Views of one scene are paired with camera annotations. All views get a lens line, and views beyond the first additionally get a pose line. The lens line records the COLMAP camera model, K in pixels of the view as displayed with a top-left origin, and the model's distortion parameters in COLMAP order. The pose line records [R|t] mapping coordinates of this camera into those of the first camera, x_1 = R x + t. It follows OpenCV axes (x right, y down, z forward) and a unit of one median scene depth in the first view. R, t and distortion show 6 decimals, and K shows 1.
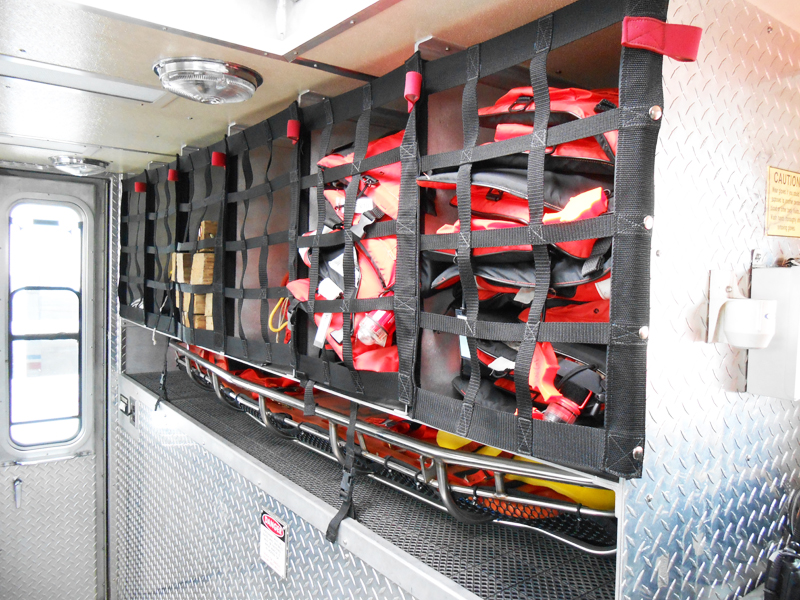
lens RADIAL K [[641.2, 0, 400.0], [0, 641.2, 300.0], [0, 0, 1]] dist [-0.015646, 0.003898]
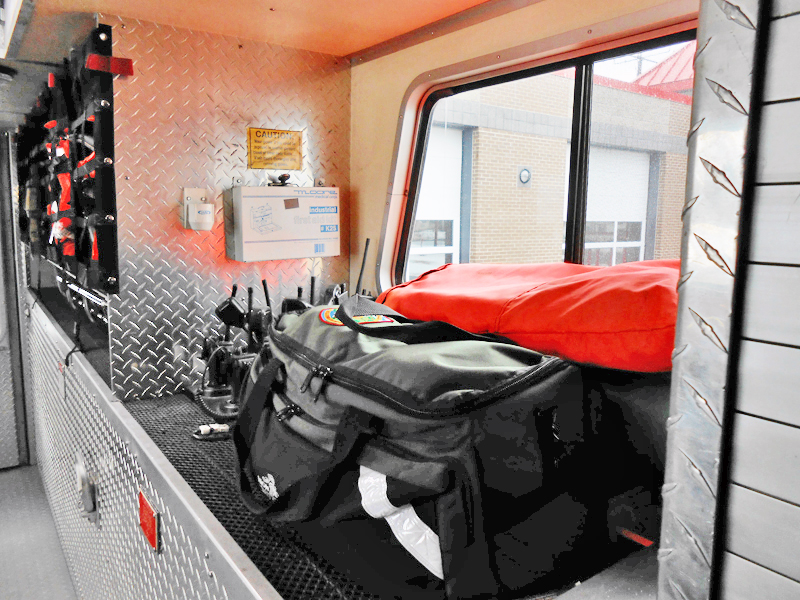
lens RADIAL K [[641.2, 0, 400.0], [0, 641.2, 300.0], [0, 0, 1]] dist [-0.015646, 0.003898]
pose [[0.999442, -0.006024, -0.032842, 0.362457], [0.008879, 0.996123, 0.087520, 0.036476], [0.032188, -0.087762, 0.995621, -0.257653]]
